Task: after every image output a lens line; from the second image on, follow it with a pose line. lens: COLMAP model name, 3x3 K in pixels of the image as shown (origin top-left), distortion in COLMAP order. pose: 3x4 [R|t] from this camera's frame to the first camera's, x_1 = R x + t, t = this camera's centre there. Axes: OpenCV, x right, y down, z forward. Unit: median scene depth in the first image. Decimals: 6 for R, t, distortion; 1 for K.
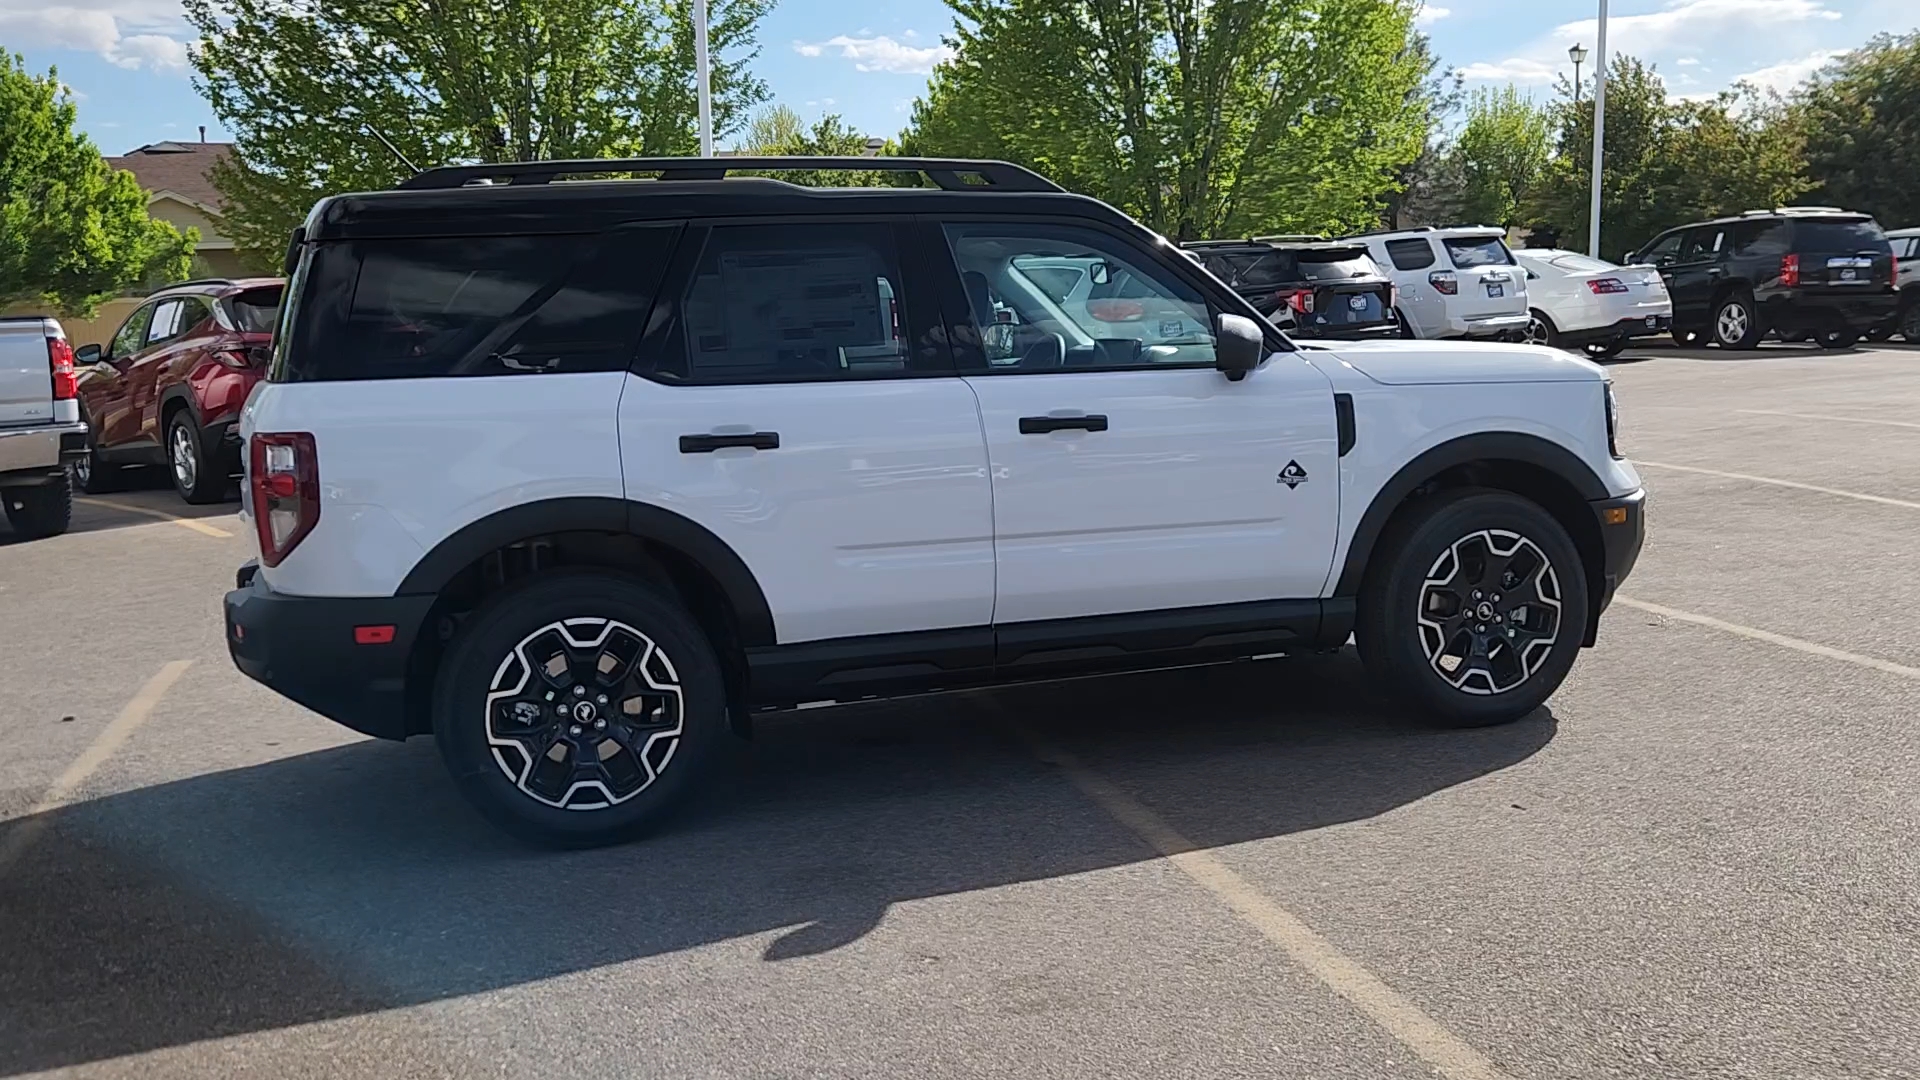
lens RADIAL K [[1783.4, 0, 944.2], [0, 1783.4, 540.6], [0, 0, 1]] dist [0.027108, 0.000000]
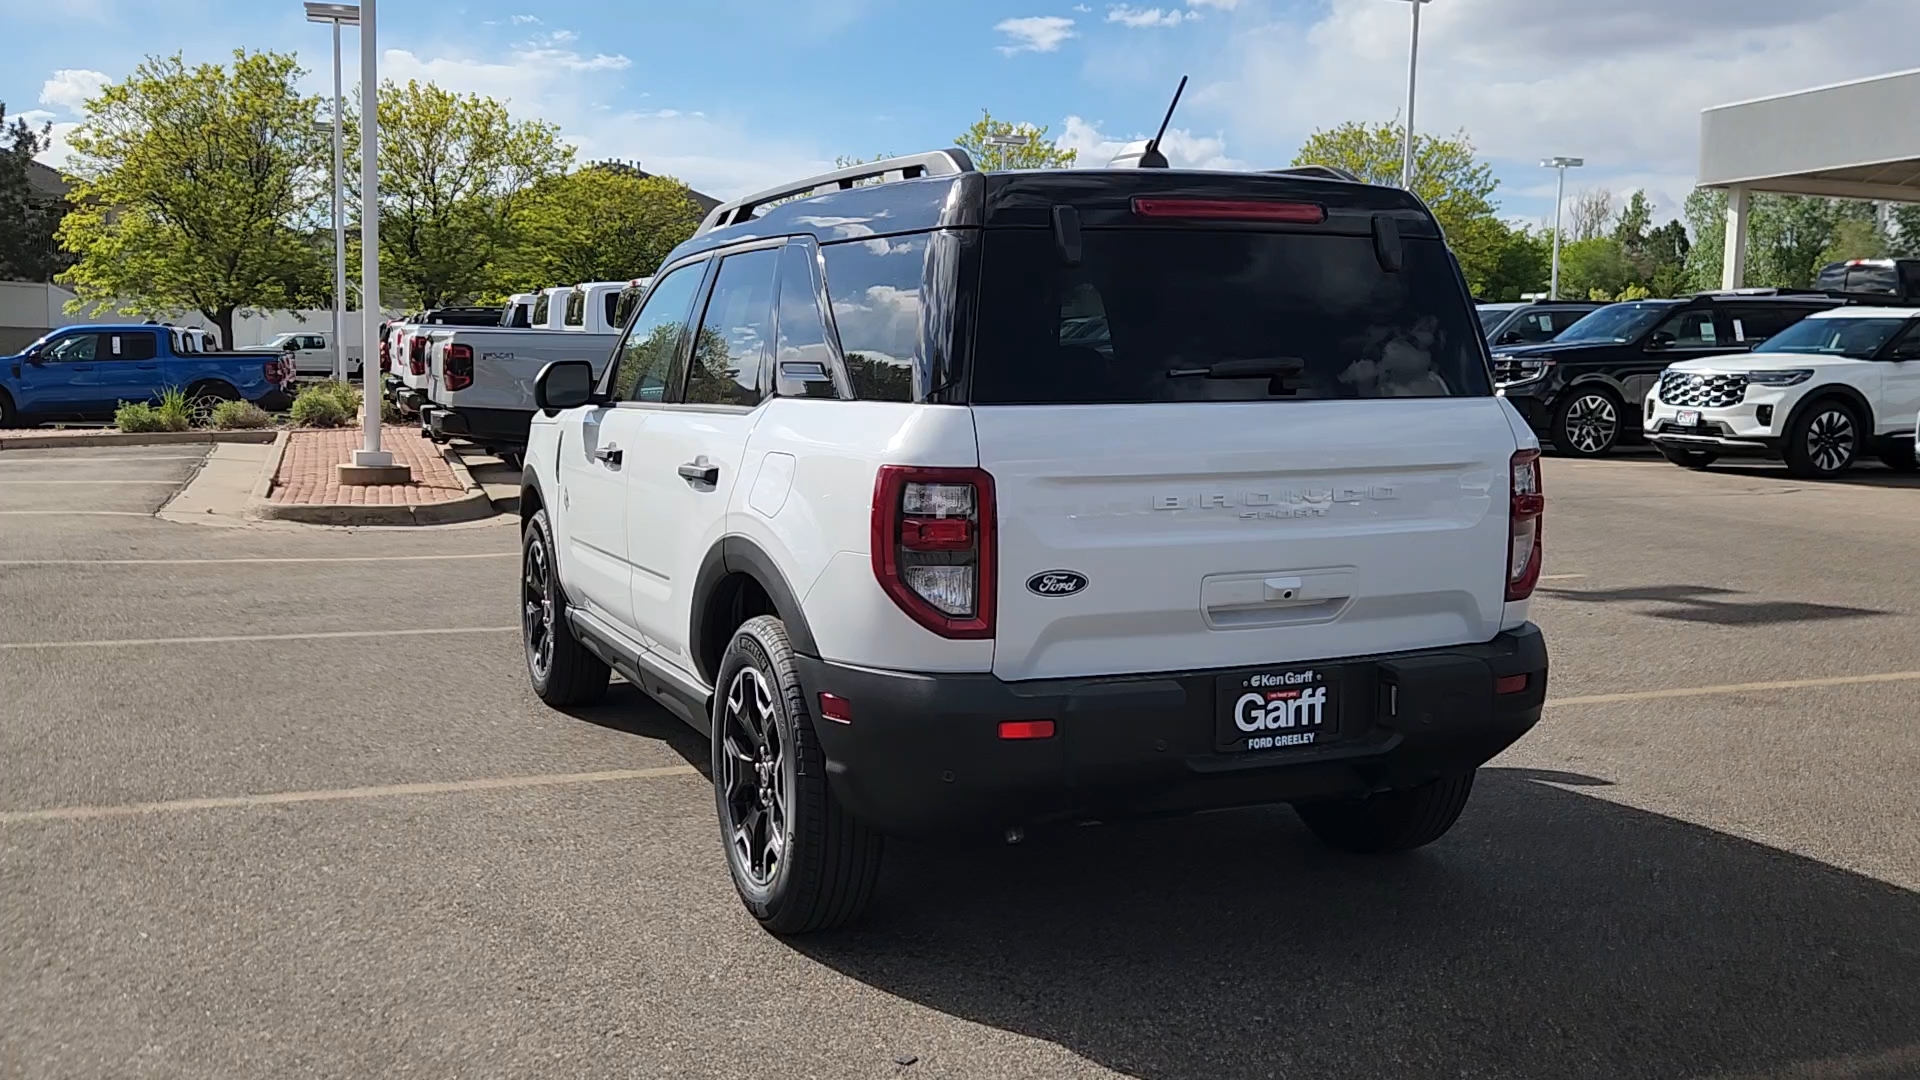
lens RADIAL K [[1783.4, 0, 946.6], [0, 1783.4, 544.3], [0, 0, 1]] dist [0.027108, 0.000000]
pose [[-0.084792, -0.069951, 0.993940, -1.139506], [0.130762, 0.988124, 0.080697, -0.112654], [-0.987781, 0.136812, -0.074638, 1.236280]]
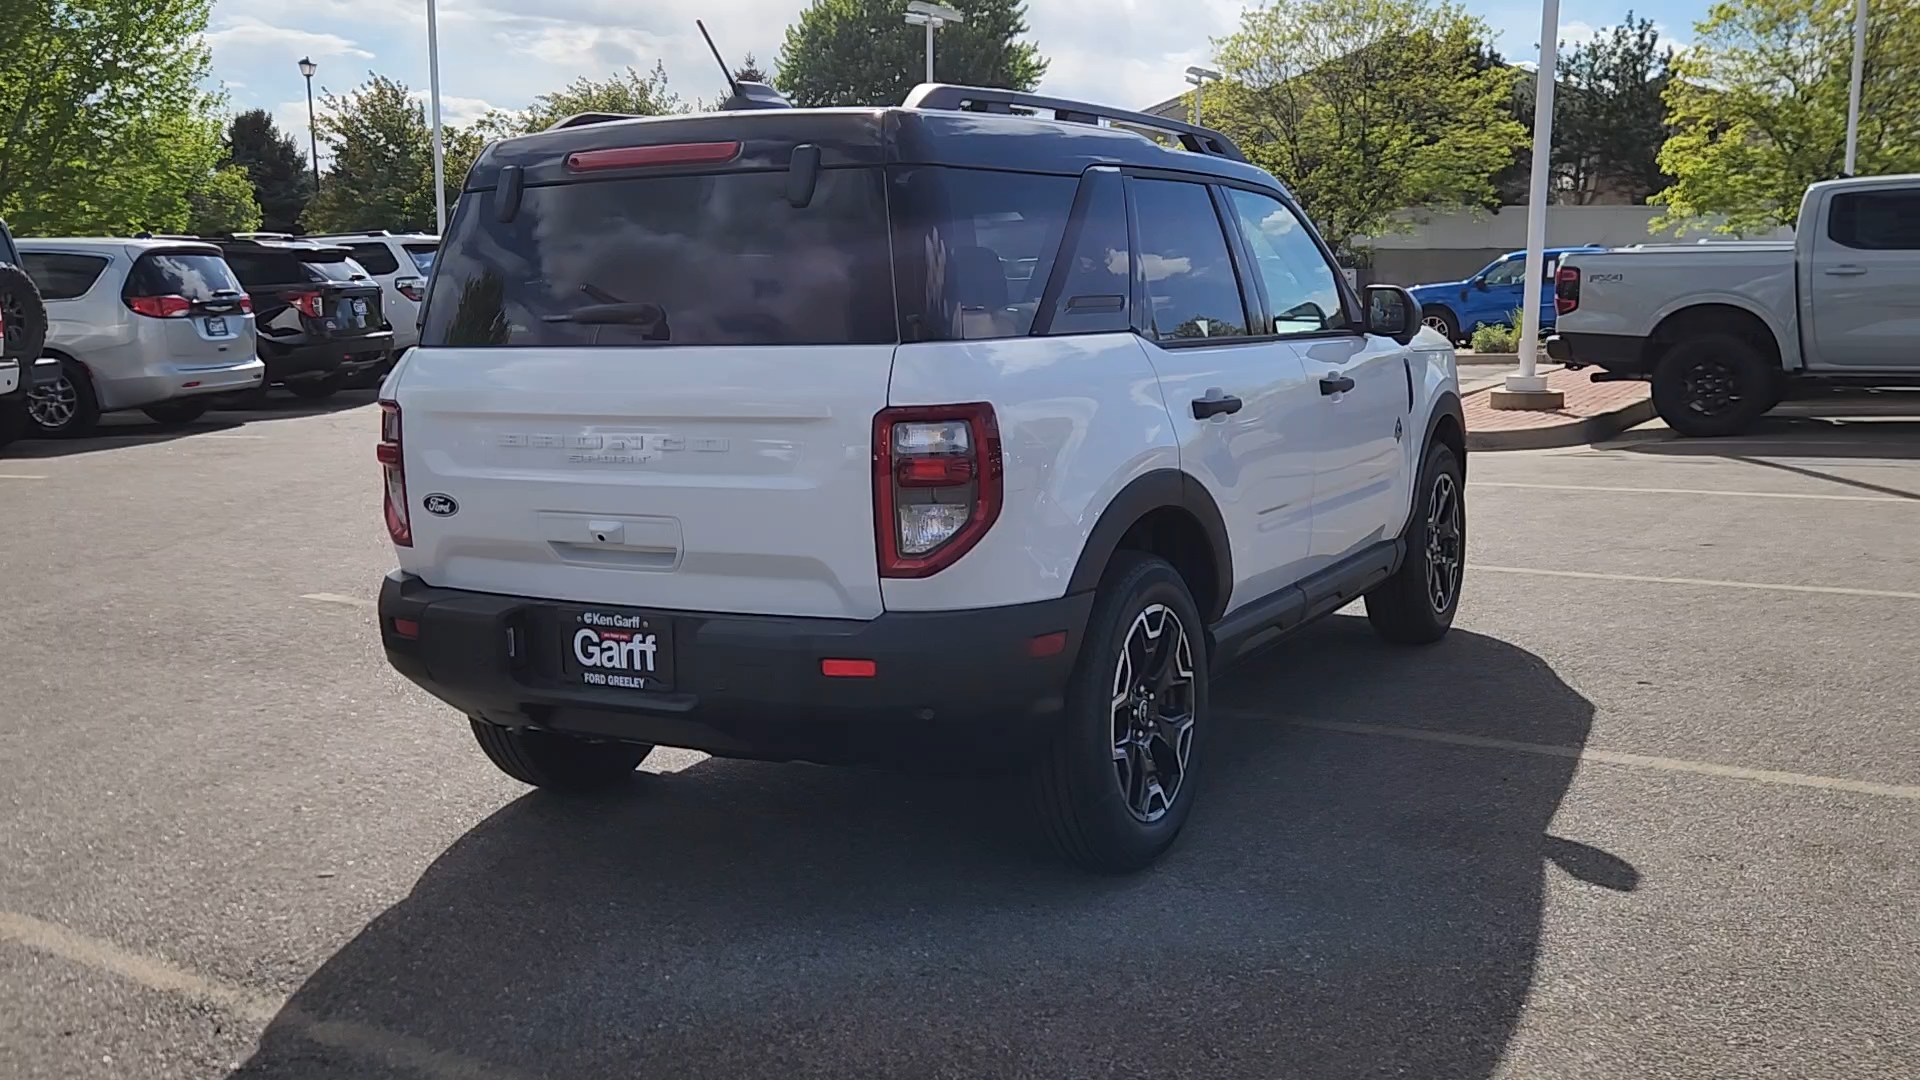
lens RADIAL K [[1783.4, 0, 940.8], [0, 1783.4, 544.0], [0, 0, 1]] dist [0.027108, 0.000000]
pose [[0.731301, -0.075516, 0.677861, -0.819808], [0.081585, 0.996401, 0.022987, -0.015529], [-0.677158, 0.038493, 0.734830, 0.382775]]
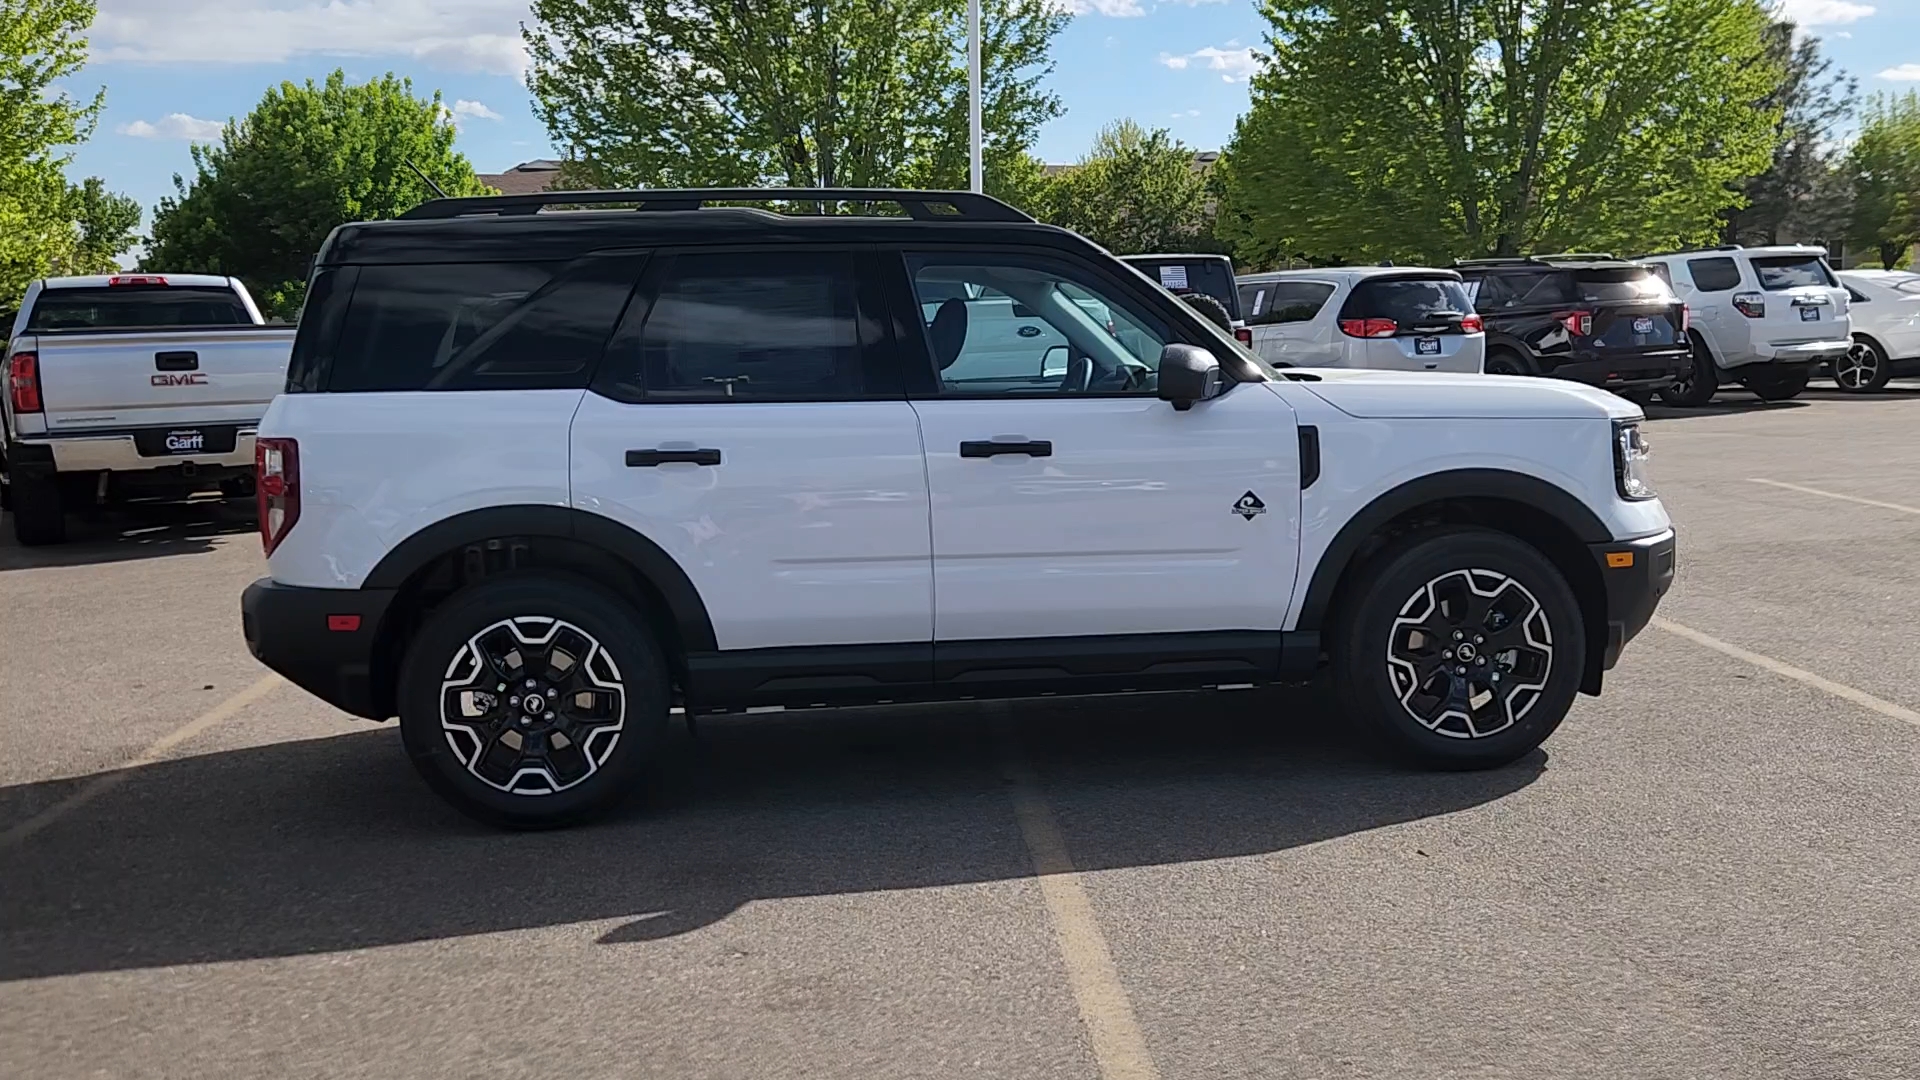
lens RADIAL K [[1783.4, 0, 943.8], [0, 1783.4, 539.0], [0, 0, 1]] dist [0.027108, 0.000000]
pose [[0.980408, 0.037080, -0.193456, 0.230481], [-0.038549, 0.999249, -0.003831, -0.008317], [0.193169, 0.011213, 0.981101, -0.010398]]
